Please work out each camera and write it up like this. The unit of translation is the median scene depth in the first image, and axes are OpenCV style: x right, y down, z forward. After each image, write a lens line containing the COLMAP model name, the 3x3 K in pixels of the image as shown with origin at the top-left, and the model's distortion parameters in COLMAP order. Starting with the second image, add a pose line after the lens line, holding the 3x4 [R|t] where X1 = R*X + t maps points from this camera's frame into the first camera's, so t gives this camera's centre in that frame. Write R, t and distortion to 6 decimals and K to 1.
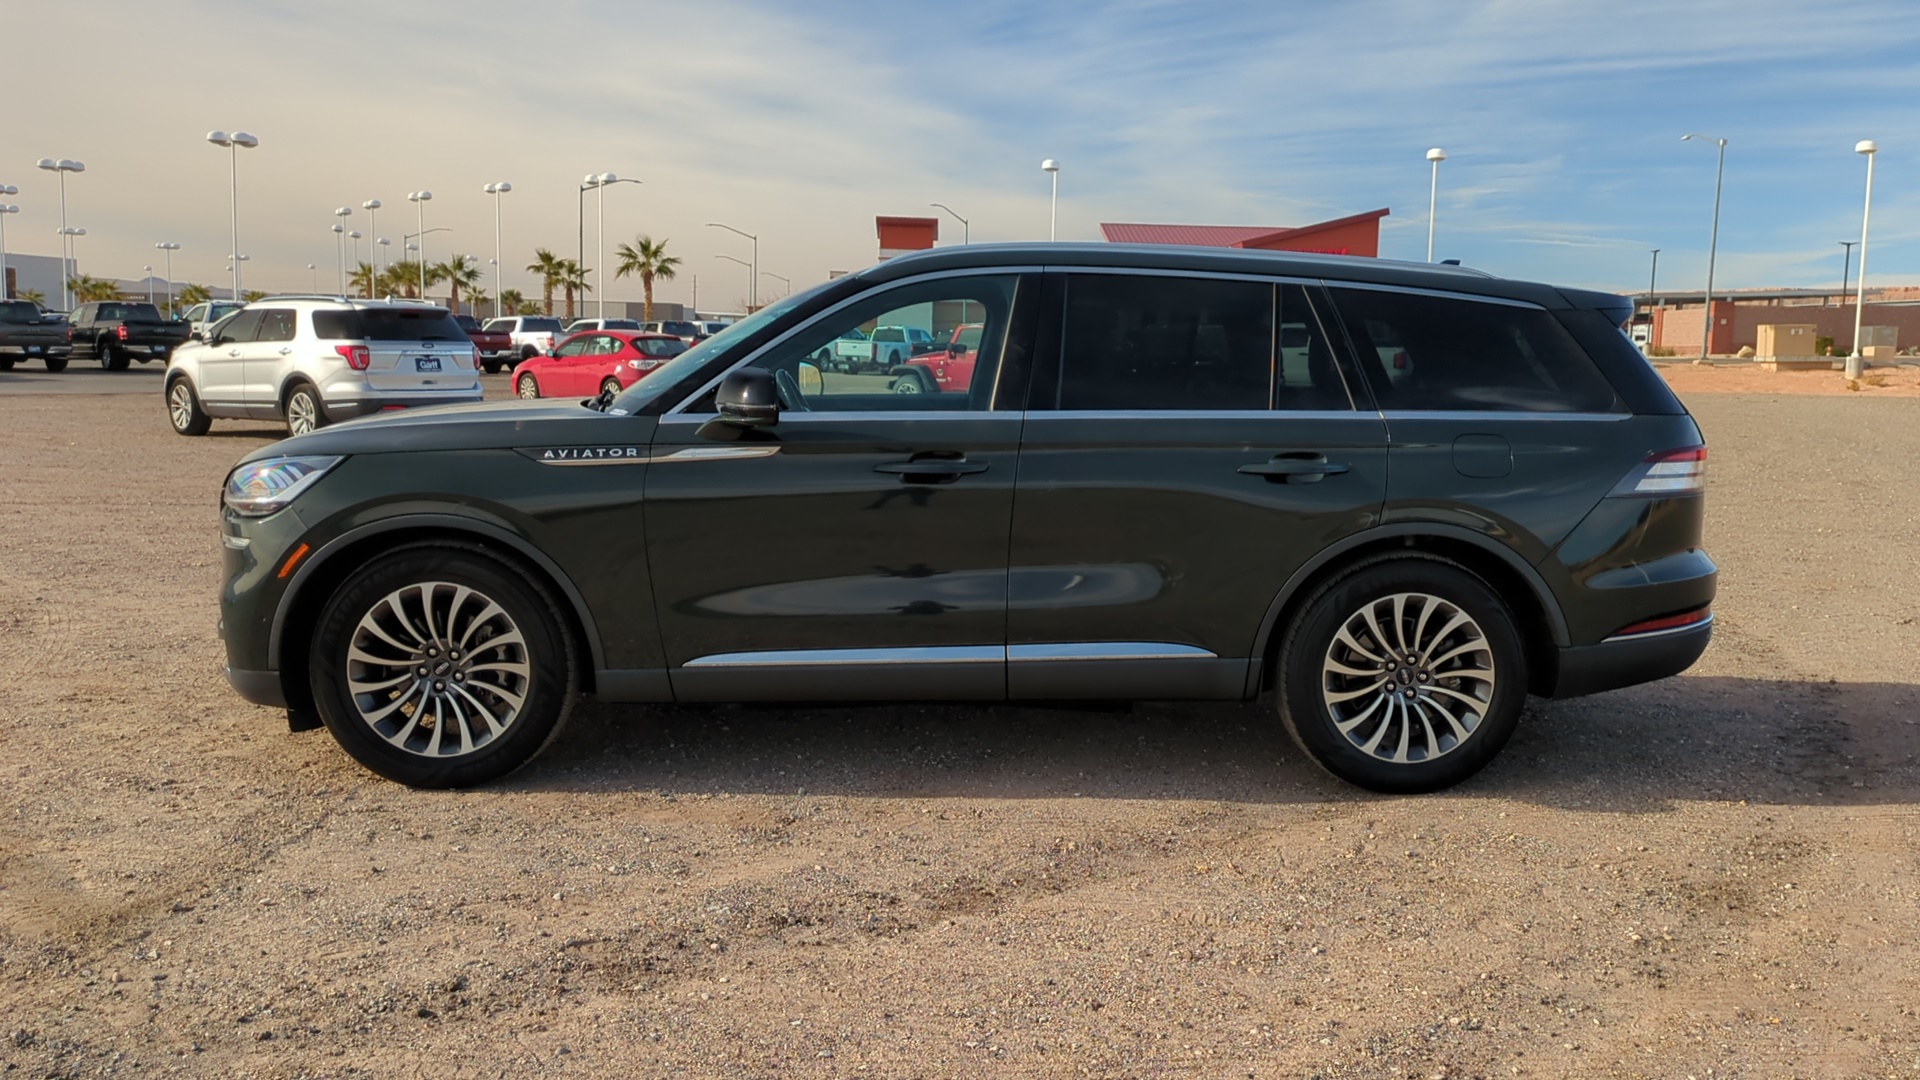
lens RADIAL K [[1631.0, 0, 976.6], [0, 1631.0, 535.0], [0, 0, 1]] dist [0.044697, -0.022062]
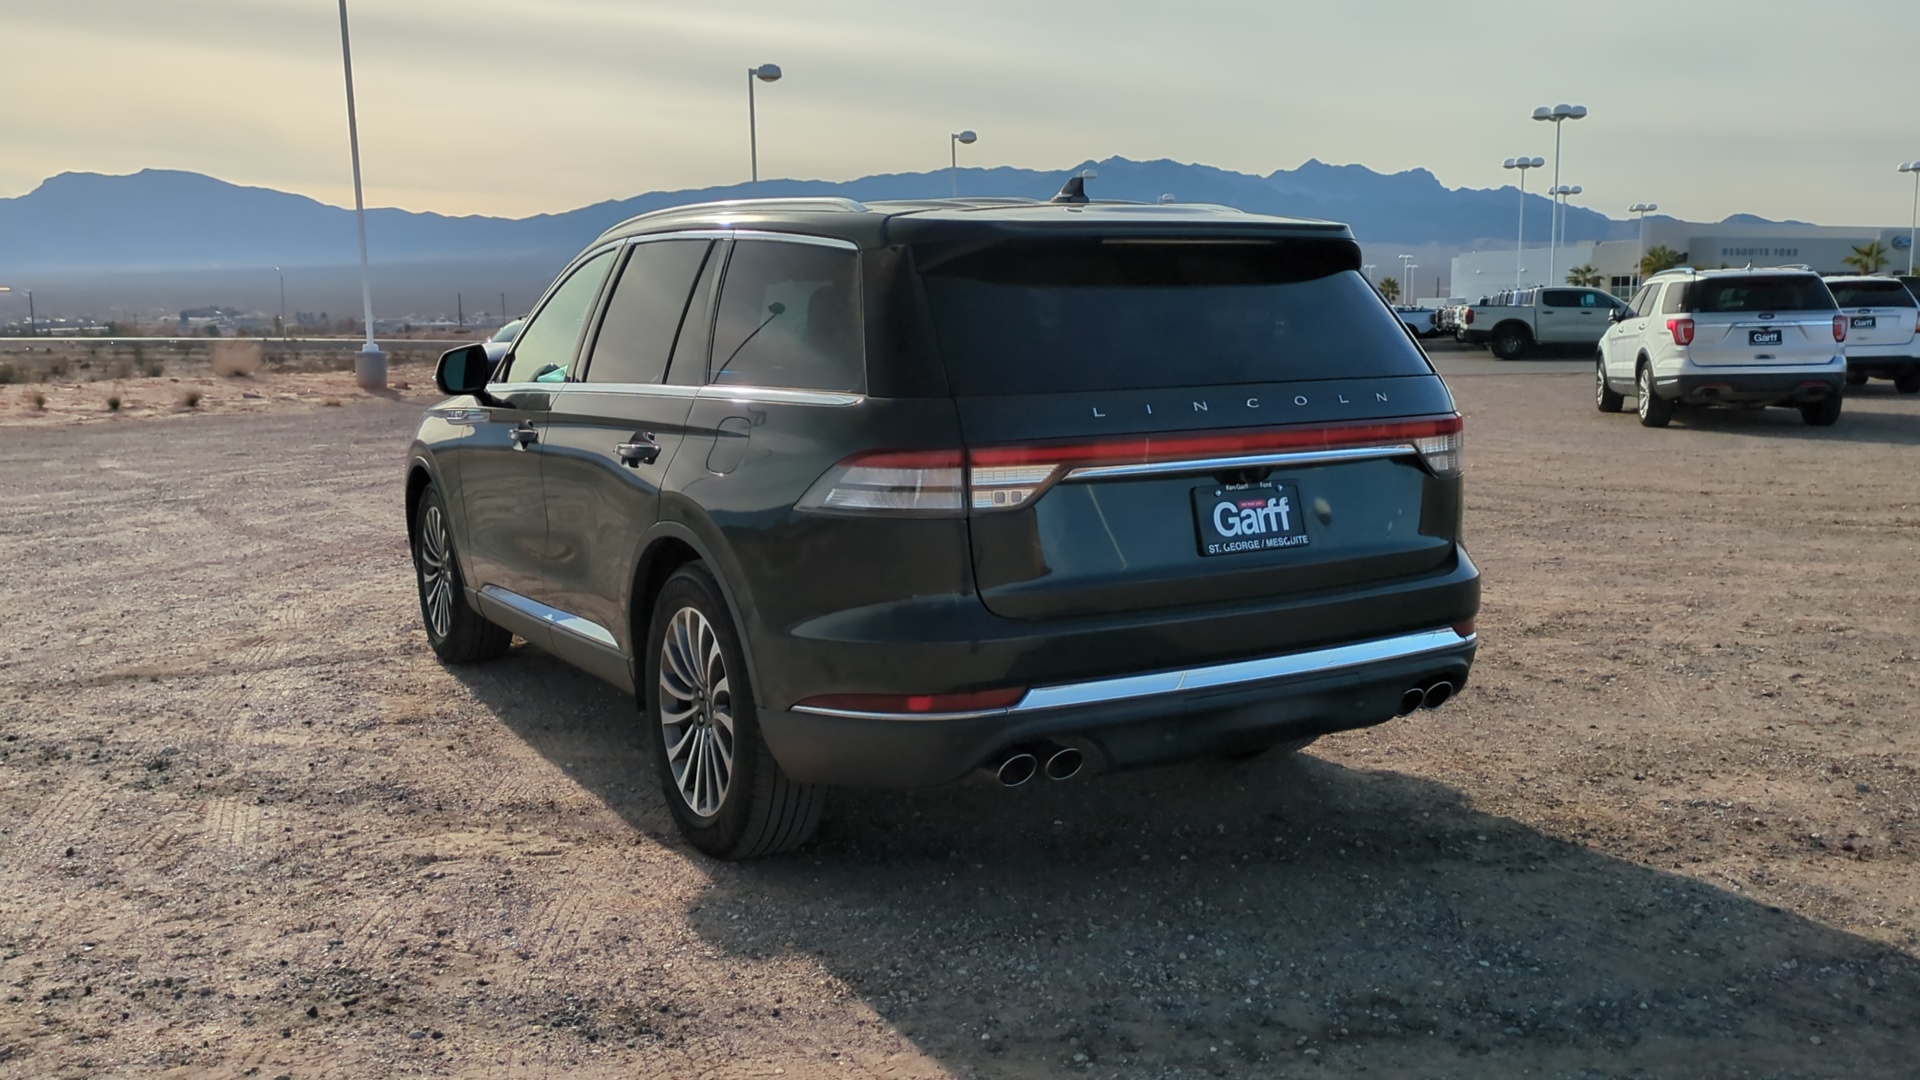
lens RADIAL K [[1631.0, 0, 976.6], [0, 1631.0, 535.0], [0, 0, 1]] dist [0.044697, -0.022062]
pose [[0.469860, 0.086988, -0.878444, 1.044502], [-0.075294, 0.995455, 0.058302, -0.059313], [0.879524, 0.038748, 0.474275, 0.729295]]
